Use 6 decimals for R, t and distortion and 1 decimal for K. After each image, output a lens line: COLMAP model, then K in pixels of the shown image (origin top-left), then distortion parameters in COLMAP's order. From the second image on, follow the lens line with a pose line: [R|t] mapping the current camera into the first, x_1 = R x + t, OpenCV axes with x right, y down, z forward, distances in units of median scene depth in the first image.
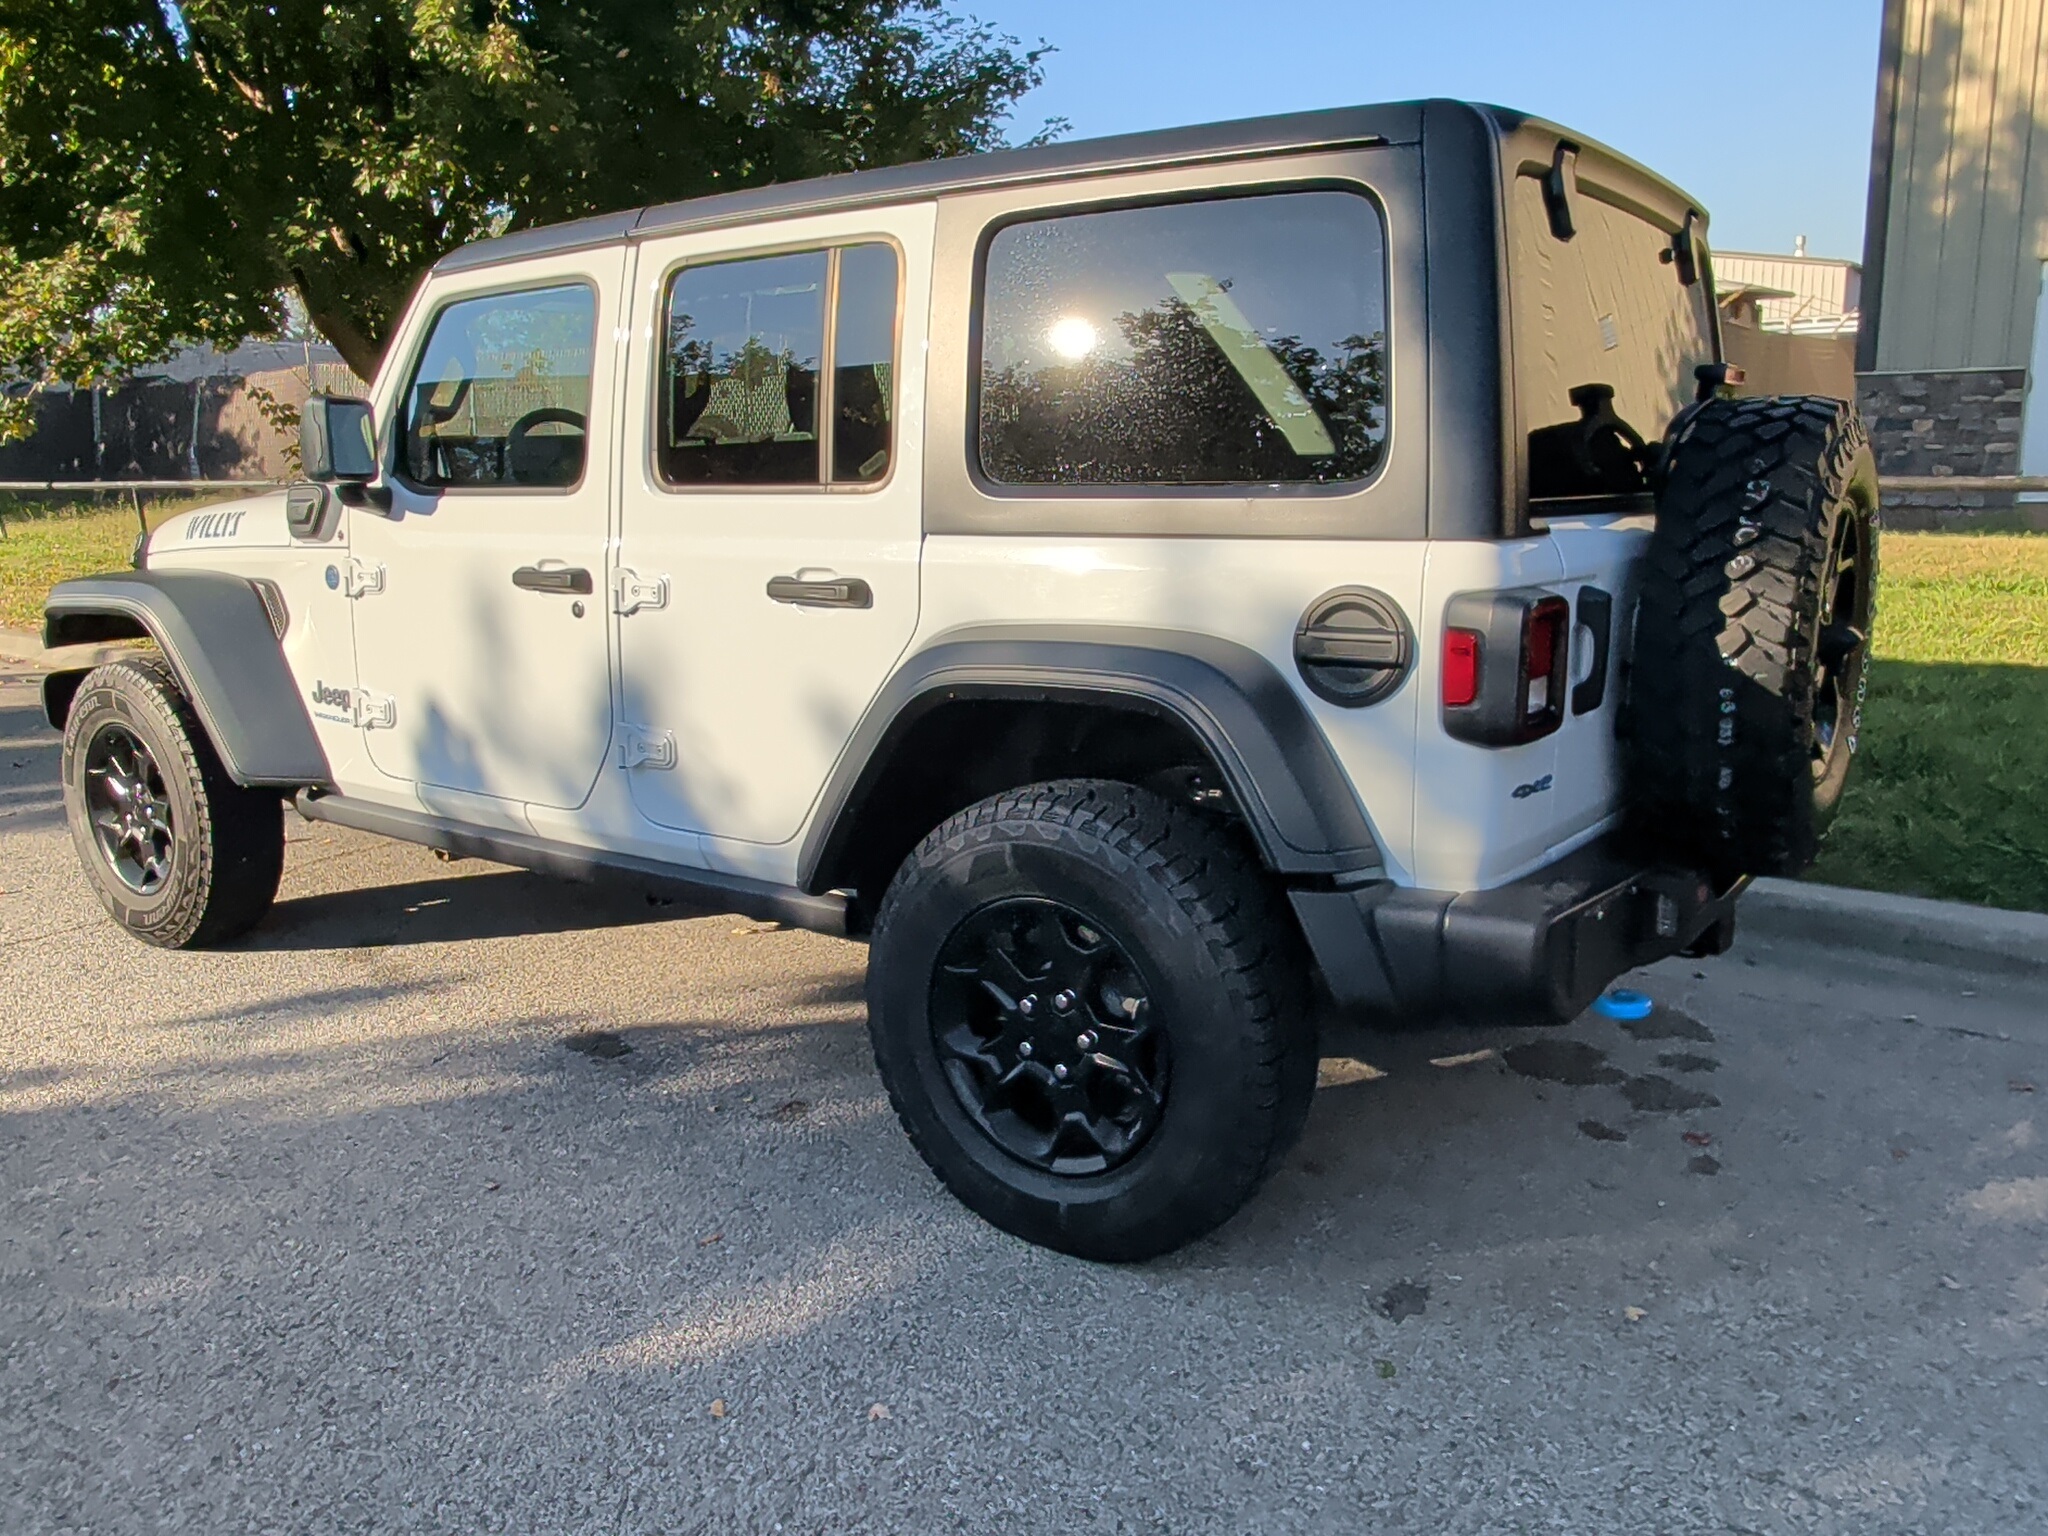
lens RADIAL K [[1570.7, 0, 1047.5], [0, 1570.7, 777.0], [0, 0, 1]] dist [0.002216, -0.004486]
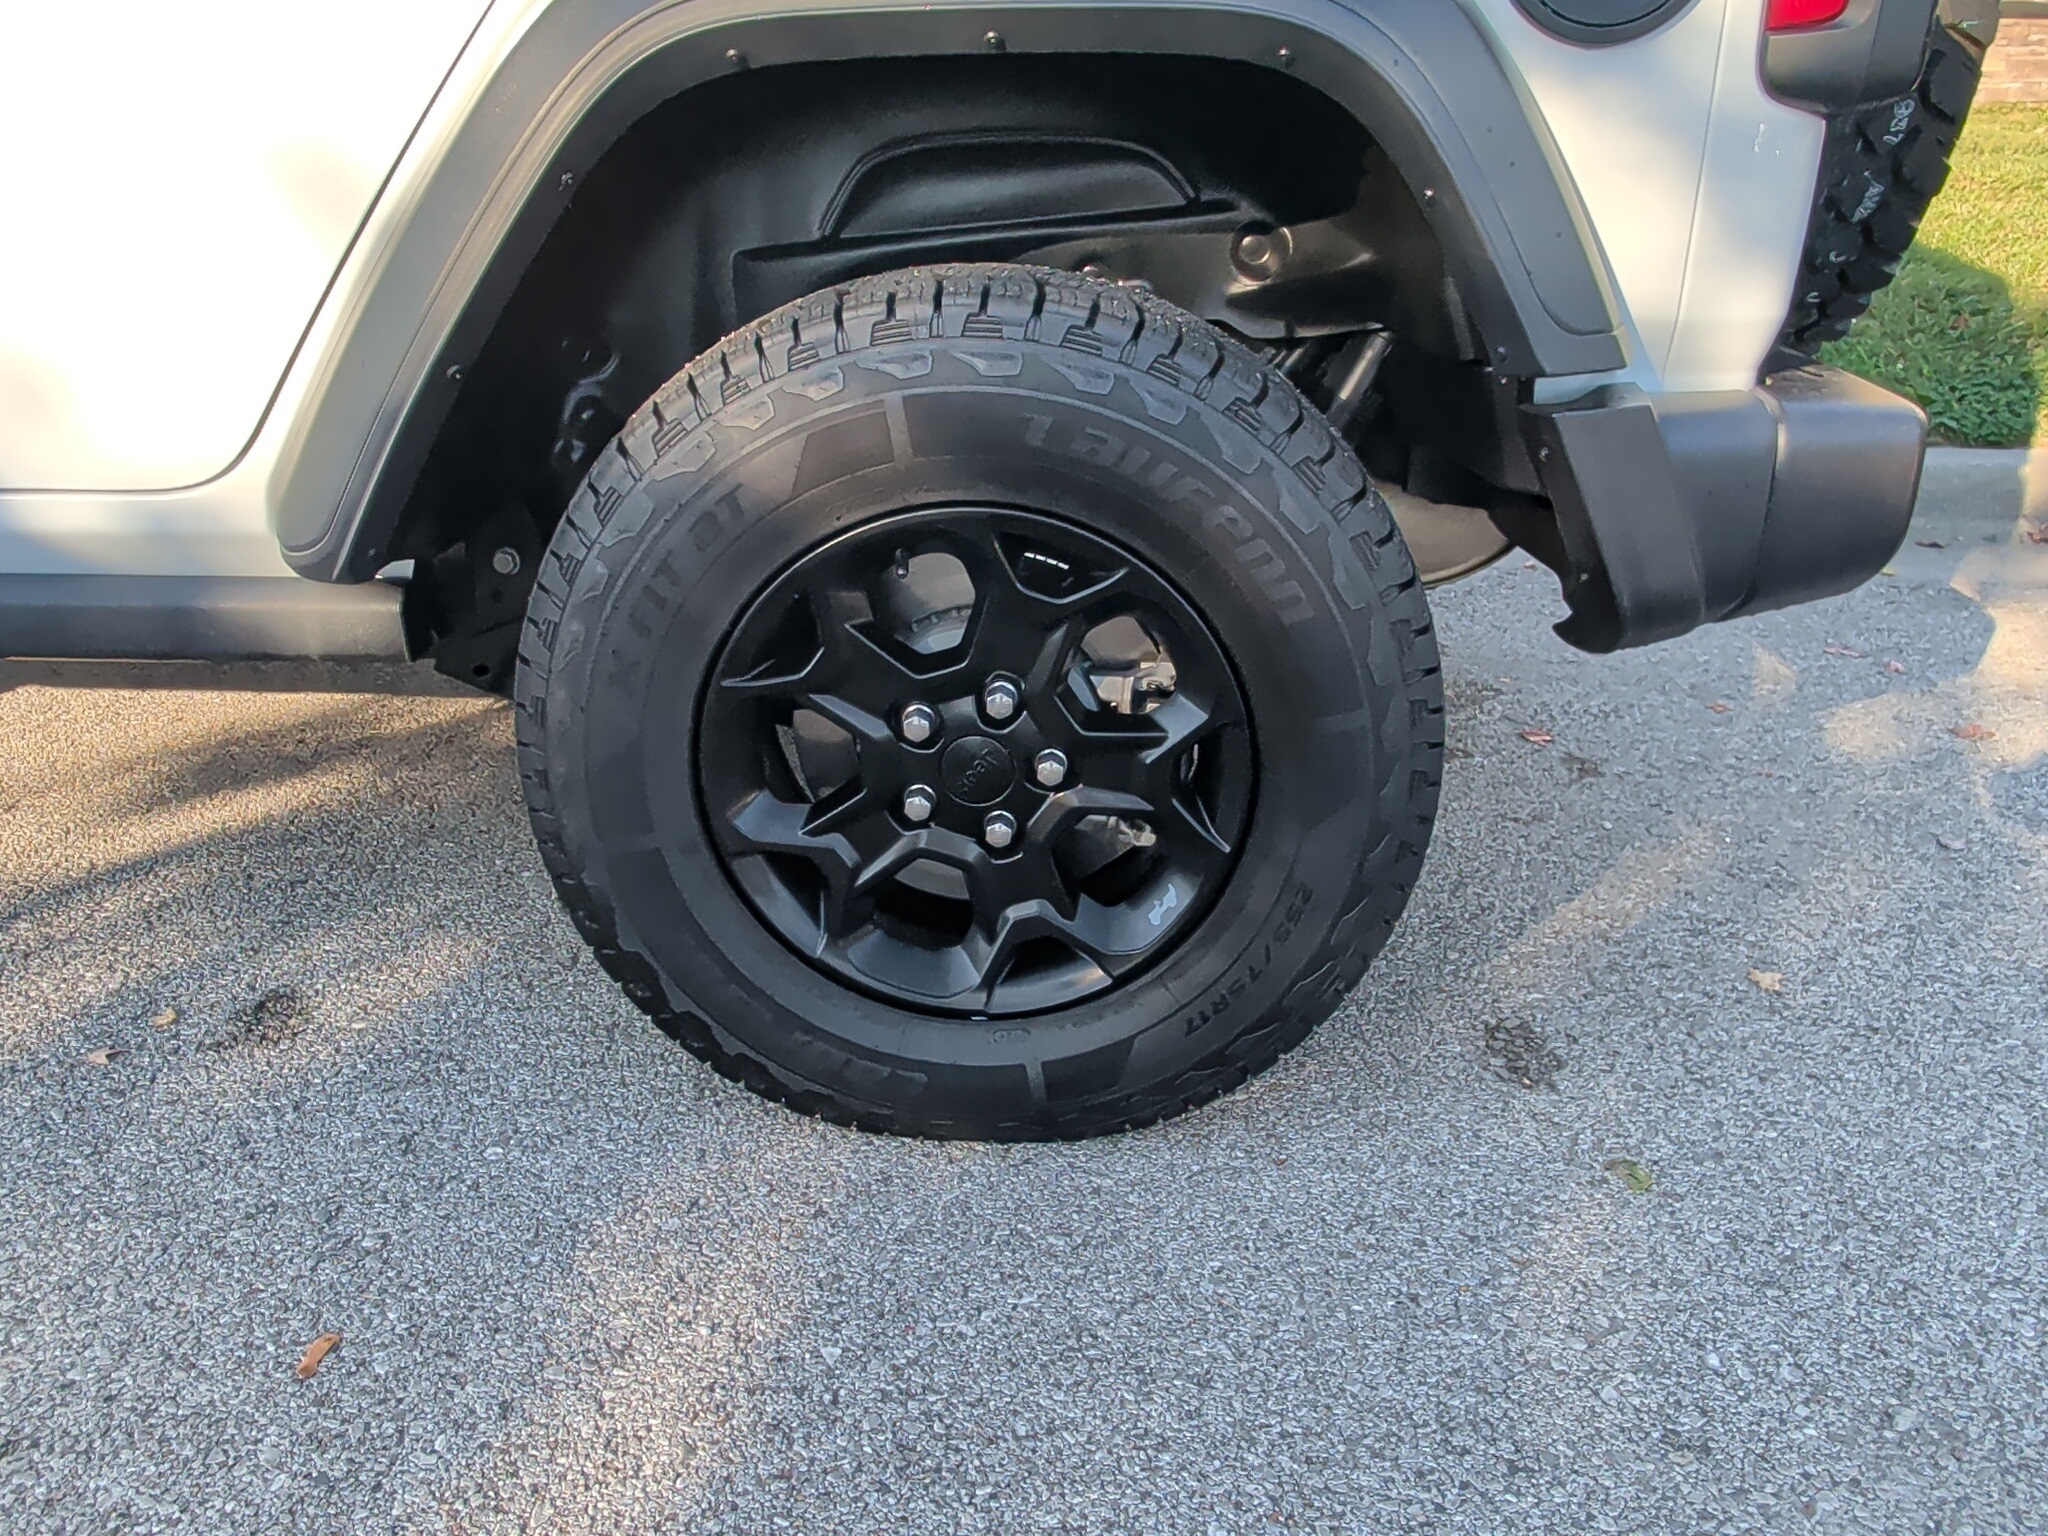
lens RADIAL K [[1575.6, 0, 1043.7], [0, 1575.6, 785.6], [0, 0, 1]] dist [-0.000168, -0.001534]
pose [[0.841918, -0.204753, 0.499250, -0.237943], [0.090329, 0.965635, 0.243701, 0.042750], [-0.531992, -0.160080, 0.831480, 0.546986]]
